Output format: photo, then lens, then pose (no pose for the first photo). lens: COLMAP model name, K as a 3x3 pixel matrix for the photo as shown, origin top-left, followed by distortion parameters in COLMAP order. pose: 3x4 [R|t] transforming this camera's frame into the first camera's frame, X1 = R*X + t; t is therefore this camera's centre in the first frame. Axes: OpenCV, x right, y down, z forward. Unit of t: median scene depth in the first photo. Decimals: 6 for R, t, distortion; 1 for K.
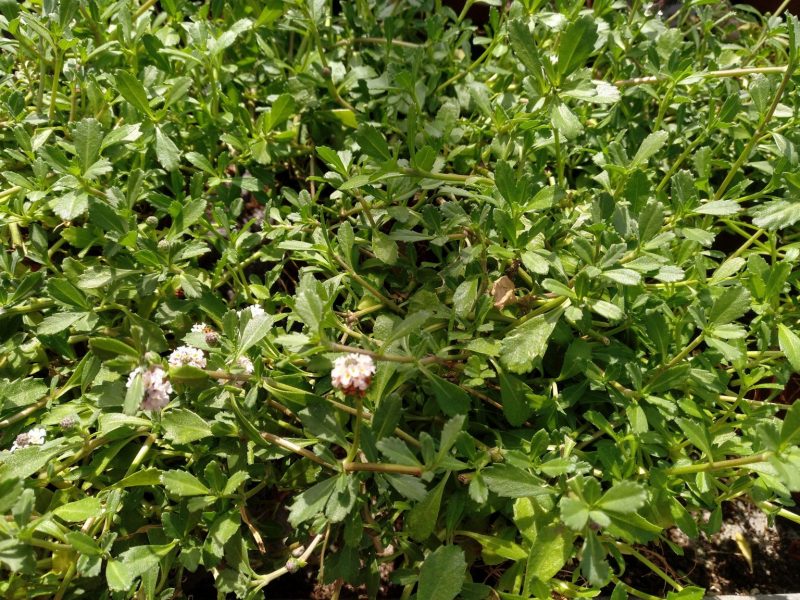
lens RADIAL K [[646.6, 0, 400.0], [0, 646.6, 300.0], [0, 0, 1]] dist [-0.000636, -0.001154]
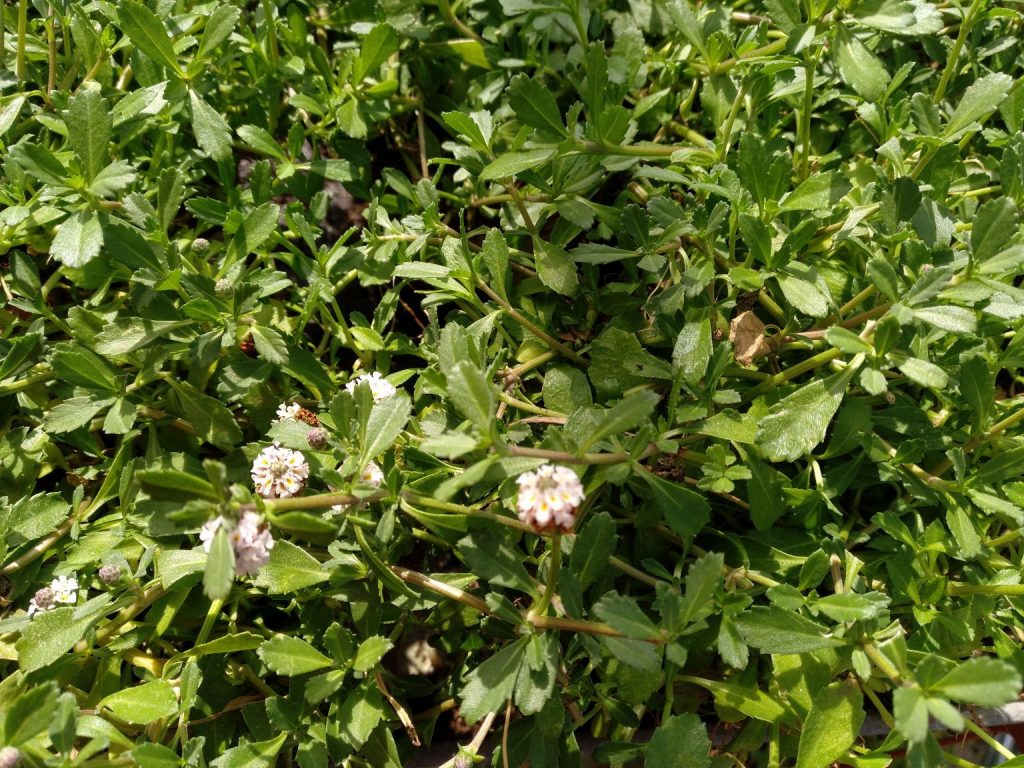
lens RADIAL K [[830.1, 0, 512.0], [0, 830.1, 384.0], [0, 0, 1]] dist [-0.005537, -0.008339]
pose [[0.998930, -0.042948, 0.017169, -0.091938], [0.039943, 0.988188, 0.147948, -0.095263], [-0.023321, -0.147104, 0.988846, 0.152496]]
